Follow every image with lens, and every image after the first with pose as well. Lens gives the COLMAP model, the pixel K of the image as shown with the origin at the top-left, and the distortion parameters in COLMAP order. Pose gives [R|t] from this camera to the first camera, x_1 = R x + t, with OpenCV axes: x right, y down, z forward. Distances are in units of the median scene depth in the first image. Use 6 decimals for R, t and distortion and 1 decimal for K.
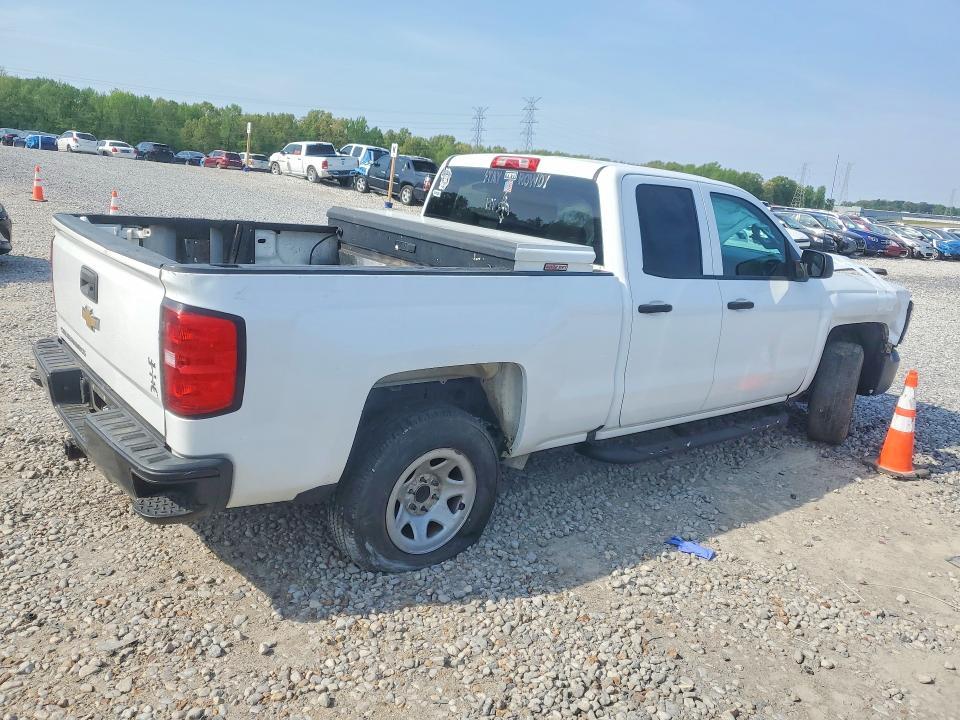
lens RADIAL K [[740.7, 0, 490.5], [0, 740.7, 363.9], [0, 0, 1]] dist [0.007338, 0.008874]
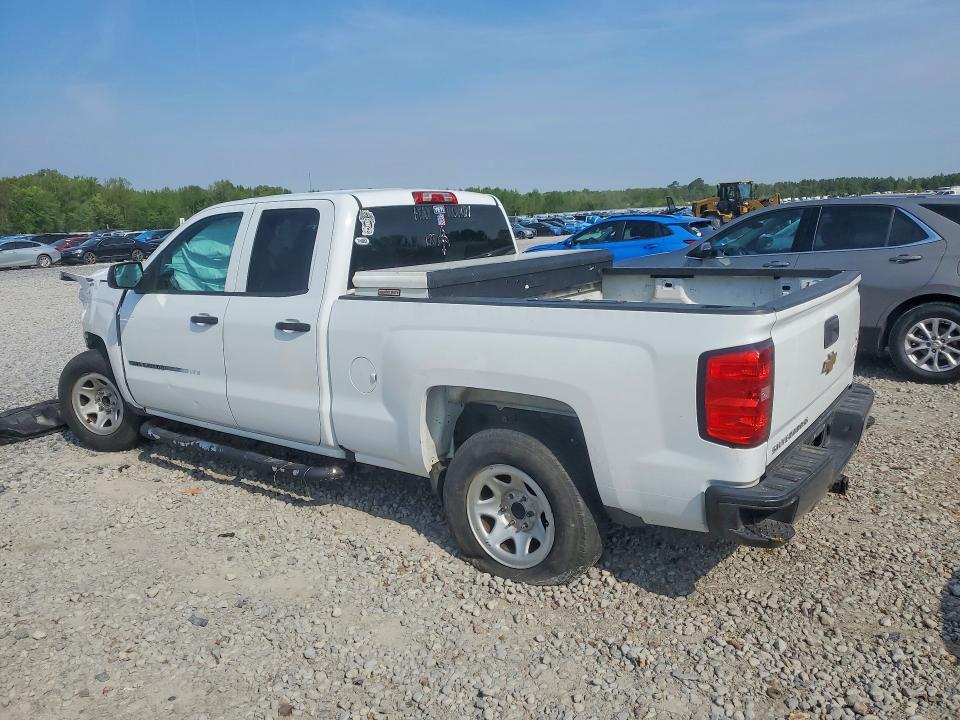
lens RADIAL K [[740.7, 0, 490.5], [0, 740.7, 363.9], [0, 0, 1]] dist [0.007338, 0.008874]
pose [[-0.244900, -0.283136, 0.927285, -1.018382], [0.240850, 0.908664, 0.341059, -0.395036], [-0.939157, 0.306862, -0.154338, 1.159827]]
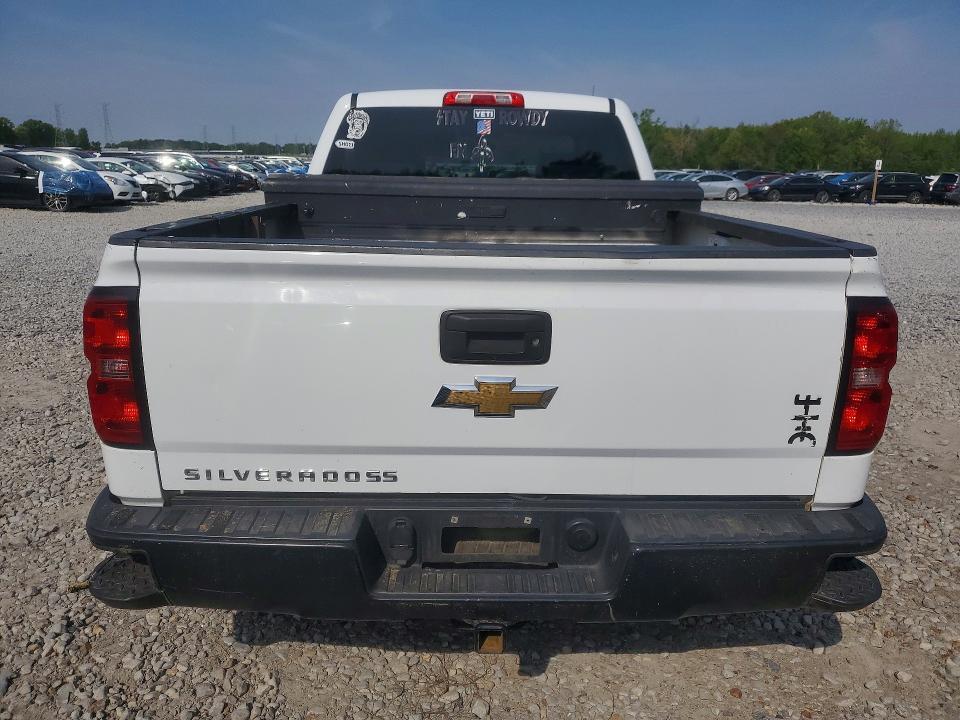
lens RADIAL K [[740.7, 0, 490.5], [0, 740.7, 363.9], [0, 0, 1]] dist [0.007338, 0.008874]
pose [[0.633992, -0.287026, 0.718102, -0.657012], [0.229879, 0.956545, 0.179379, -0.131684], [-0.738384, 0.051352, 0.672423, 0.440821]]
